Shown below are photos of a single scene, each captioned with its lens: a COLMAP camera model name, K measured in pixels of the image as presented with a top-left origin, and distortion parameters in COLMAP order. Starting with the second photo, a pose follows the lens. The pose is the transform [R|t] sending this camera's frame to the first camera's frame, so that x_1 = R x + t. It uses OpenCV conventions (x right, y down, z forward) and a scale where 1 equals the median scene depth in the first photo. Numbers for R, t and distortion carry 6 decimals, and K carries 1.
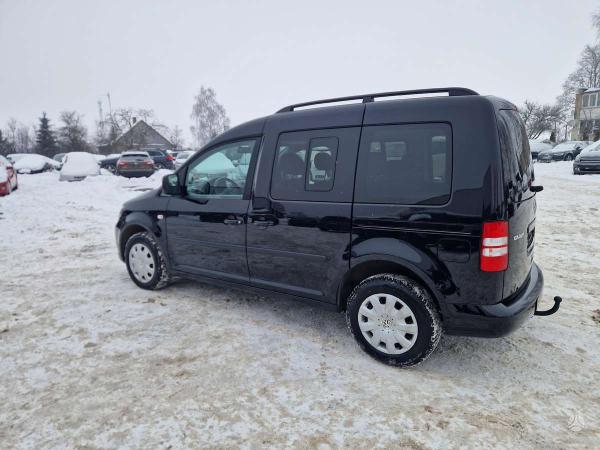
lens RADIAL K [[446.5, 0, 300.0], [0, 446.5, 225.0], [0, 0, 1]] dist [0.032296, -0.006869]
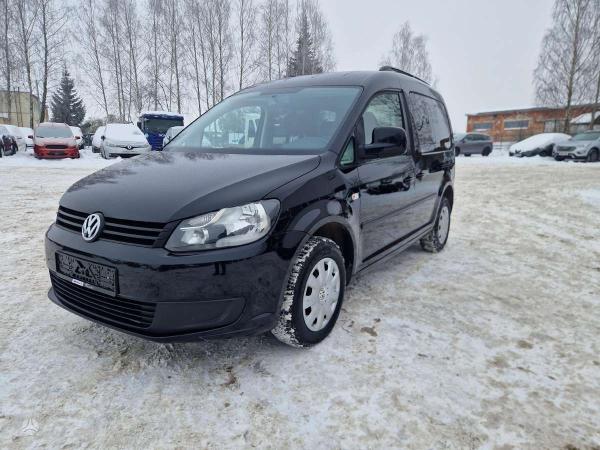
lens RADIAL K [[403.1, 0, 311.2], [0, 403.1, 235.8], [0, 0, 1]] dist [0.022673, -0.003256]
pose [[-0.060601, -0.214049, 0.974941, -1.065361], [0.159923, 0.962037, 0.221156, -0.127511], [-0.985267, 0.169318, -0.024069, 1.318620]]
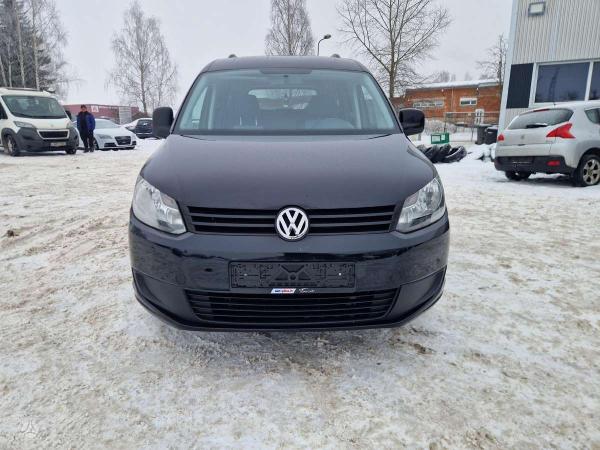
lens RADIAL K [[393.1, 0, 300.0], [0, 393.1, 225.0], [0, 0, 1]] dist [0.028725, 0.000099]
pose [[-0.617968, -0.175140, 0.766448, -0.859247], [0.142901, 0.933612, 0.328556, -0.212954], [-0.773108, 0.312563, -0.551914, 1.849952]]
